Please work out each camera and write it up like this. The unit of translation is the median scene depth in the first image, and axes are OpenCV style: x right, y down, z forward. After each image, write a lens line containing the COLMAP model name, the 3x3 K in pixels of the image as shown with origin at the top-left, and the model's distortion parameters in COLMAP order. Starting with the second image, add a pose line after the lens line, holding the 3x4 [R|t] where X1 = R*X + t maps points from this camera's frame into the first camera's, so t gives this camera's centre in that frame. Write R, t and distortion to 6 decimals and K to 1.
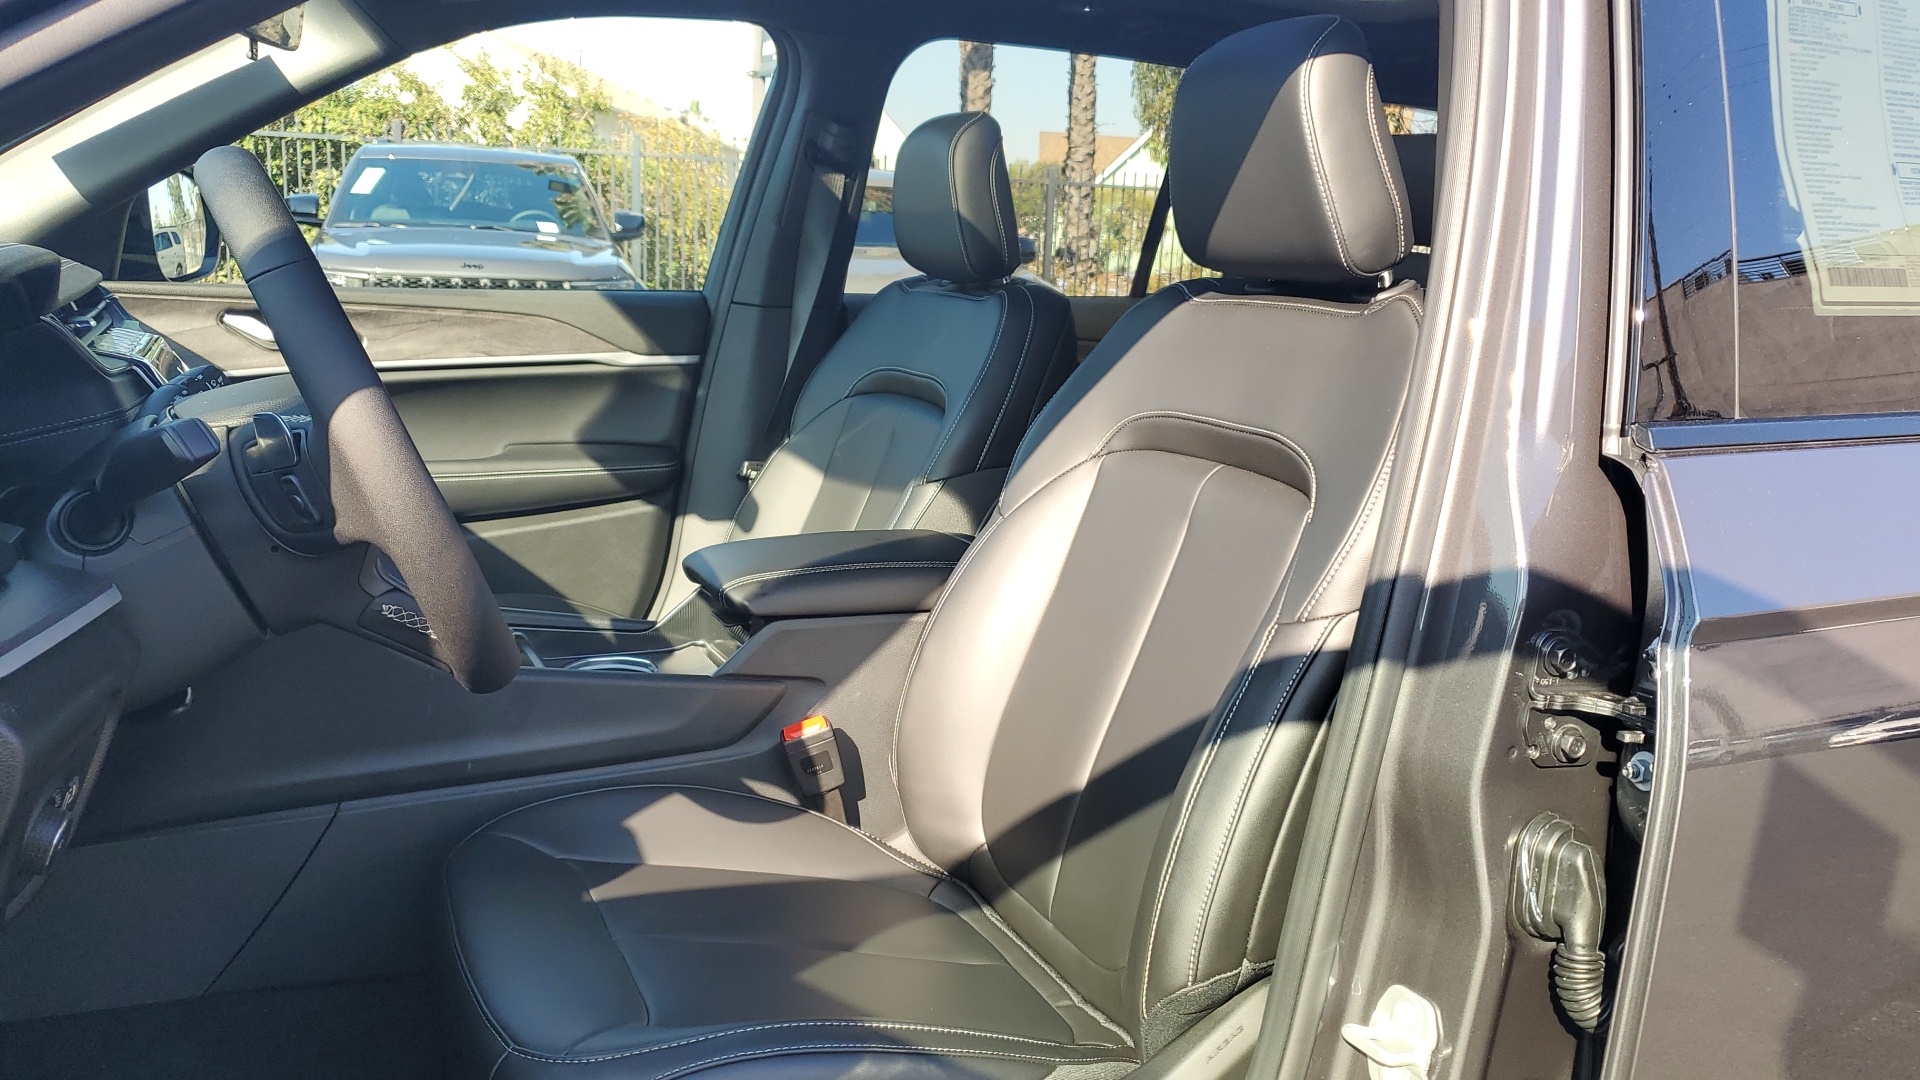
lens RADIAL K [[1528.1, 0, 957.5], [0, 1528.1, 541.5], [0, 0, 1]] dist [0.032895, -0.017167]
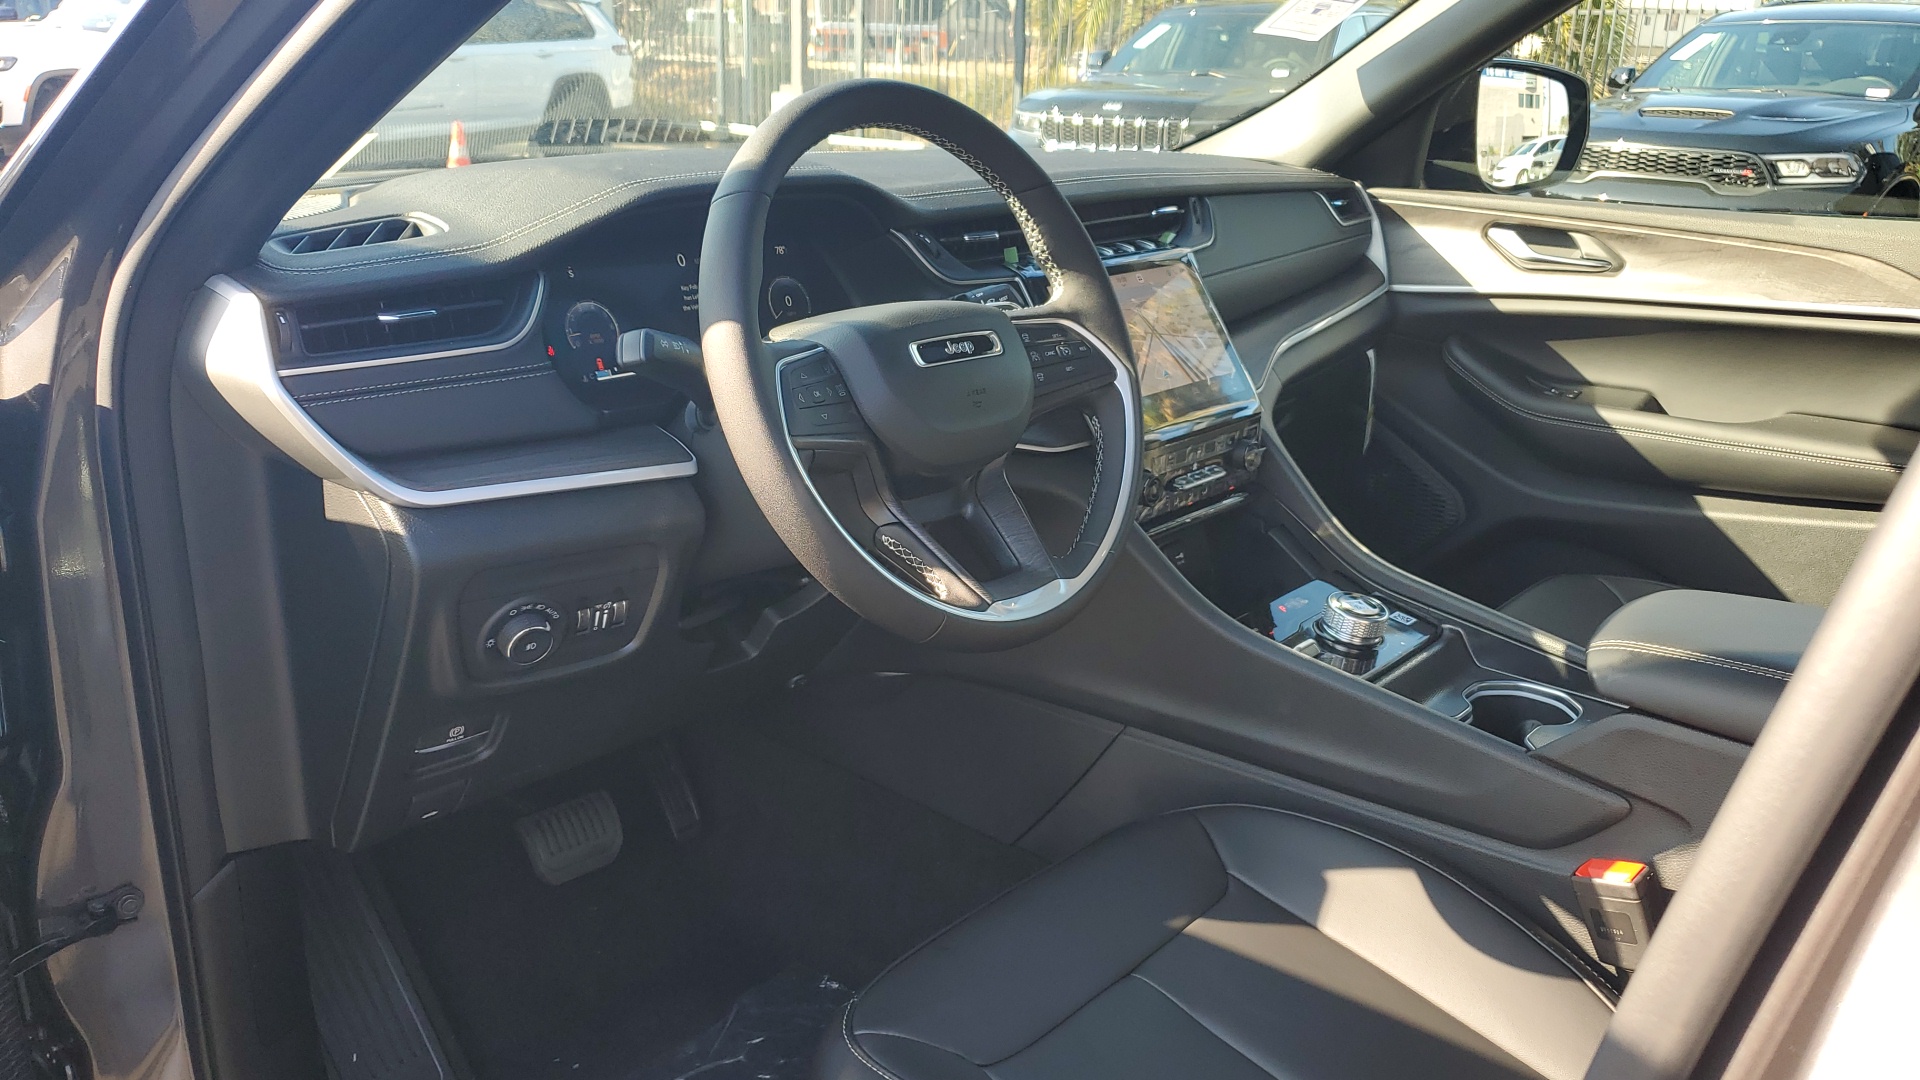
lens RADIAL K [[1528.1, 0, 964.5], [0, 1528.1, 552.0], [0, 0, 1]] dist [0.032895, -0.017167]
pose [[0.429082, 0.249925, -0.868001, 0.247498], [-0.181192, 0.965242, 0.188354, -0.069196], [0.884906, 0.076456, 0.459452, 0.268810]]
